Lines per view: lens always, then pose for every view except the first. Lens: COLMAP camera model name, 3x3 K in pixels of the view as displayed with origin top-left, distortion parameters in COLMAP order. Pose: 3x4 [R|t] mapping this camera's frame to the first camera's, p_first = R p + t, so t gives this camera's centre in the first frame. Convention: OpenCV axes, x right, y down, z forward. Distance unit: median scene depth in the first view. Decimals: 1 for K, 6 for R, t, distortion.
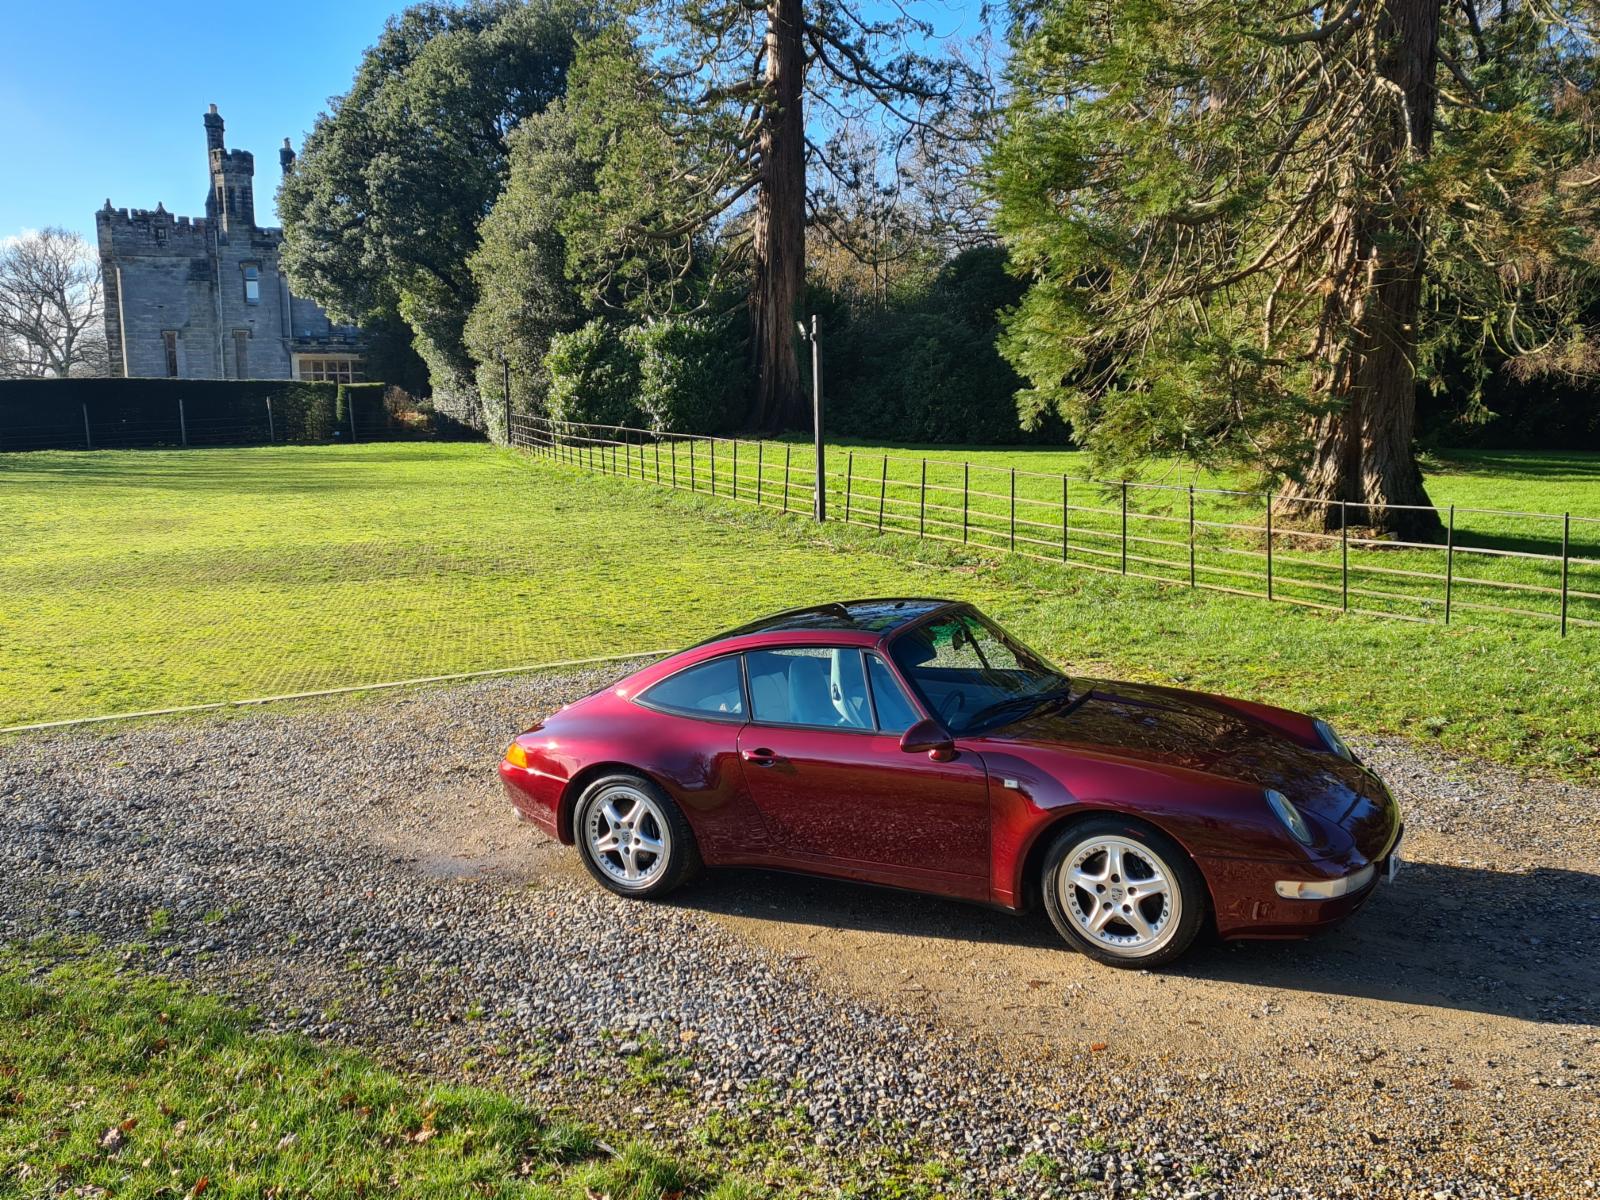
lens RADIAL K [[1445.6, 0, 821.3], [0, 1445.6, 600.6], [0, 0, 1]] dist [0.057433, -0.012317]
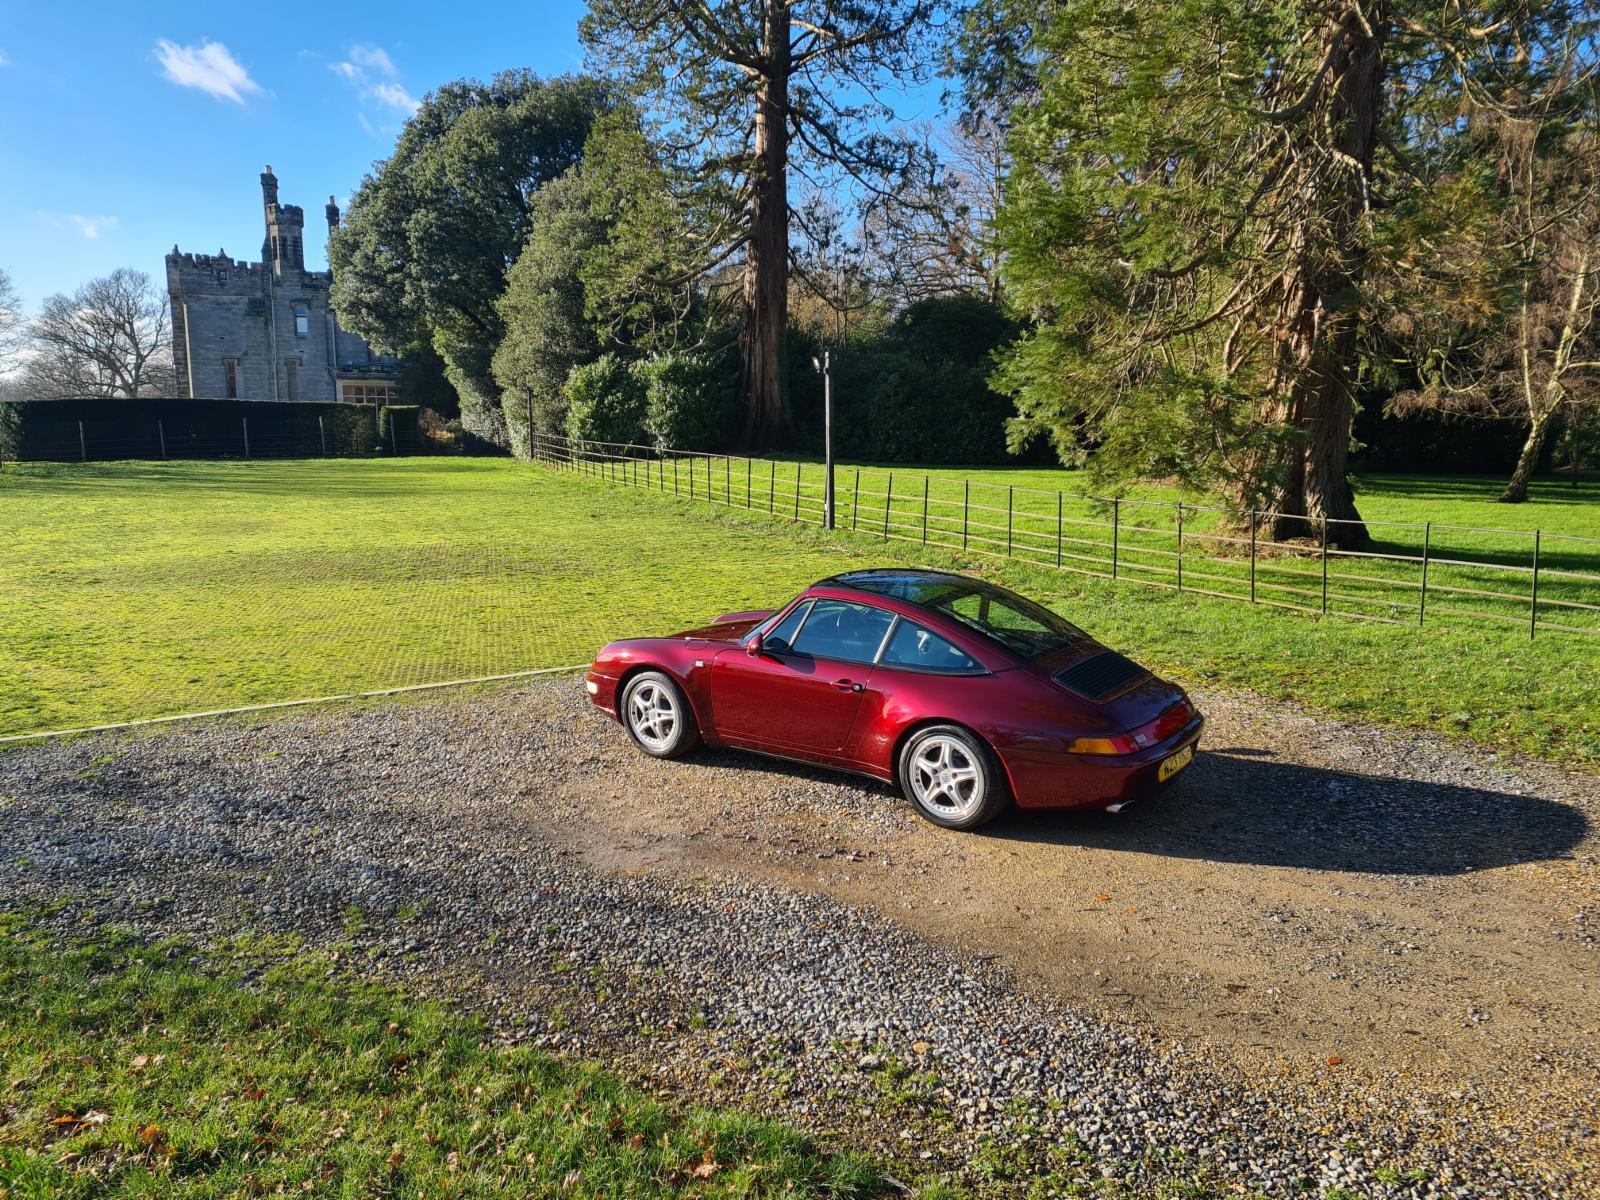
lens RADIAL K [[1193.2, 0, 820.4], [0, 1193.2, 598.3], [0, 0, 1]] dist [0.054661, -0.005398]
pose [[0.999058, 0.005267, 0.043070, -0.026638], [-0.005542, 0.999965, 0.006273, -0.002774], [-0.043035, -0.006506, 0.999052, 0.021416]]
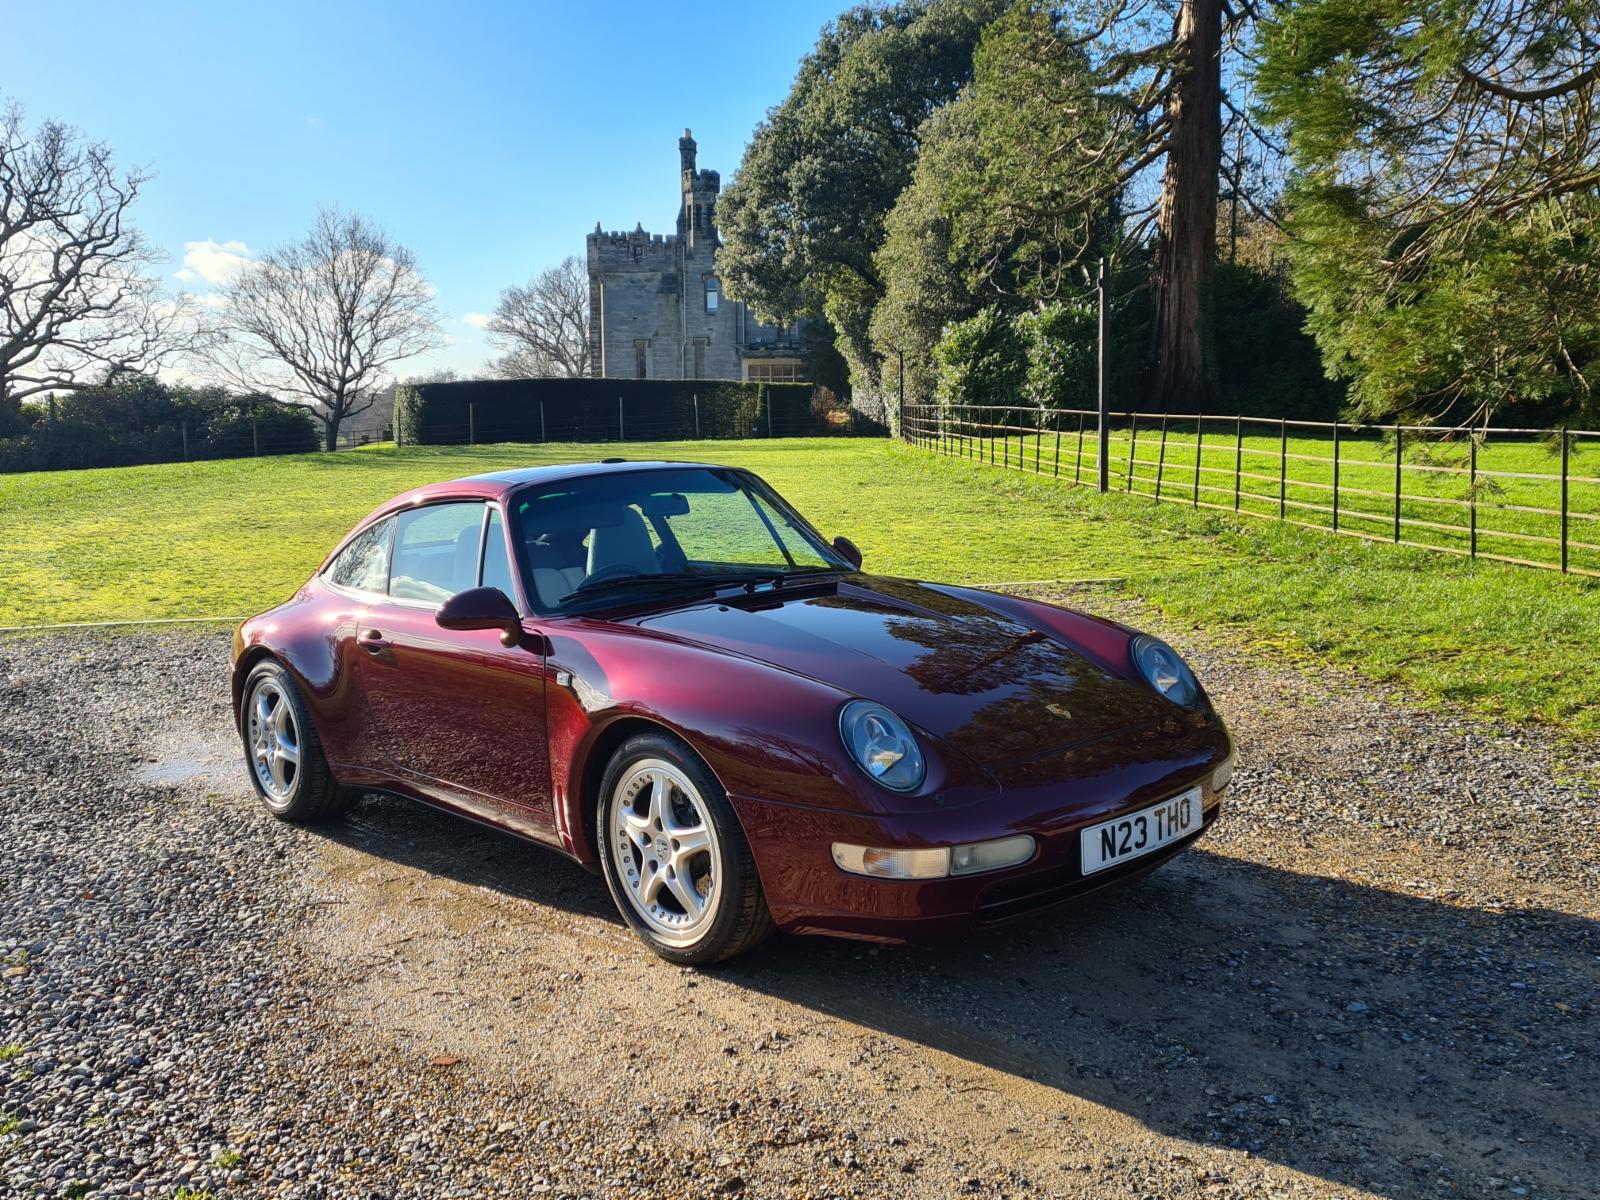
lens RADIAL K [[1460.1, 0, 800.8], [0, 1460.1, 579.7], [0, 0, 1]] dist [0.061333, -0.002929]
pose [[0.940634, 0.038528, -0.337228, 0.069428], [-0.047721, 0.998680, -0.019009, 0.012791], [0.336051, 0.033973, 0.941231, 0.055571]]
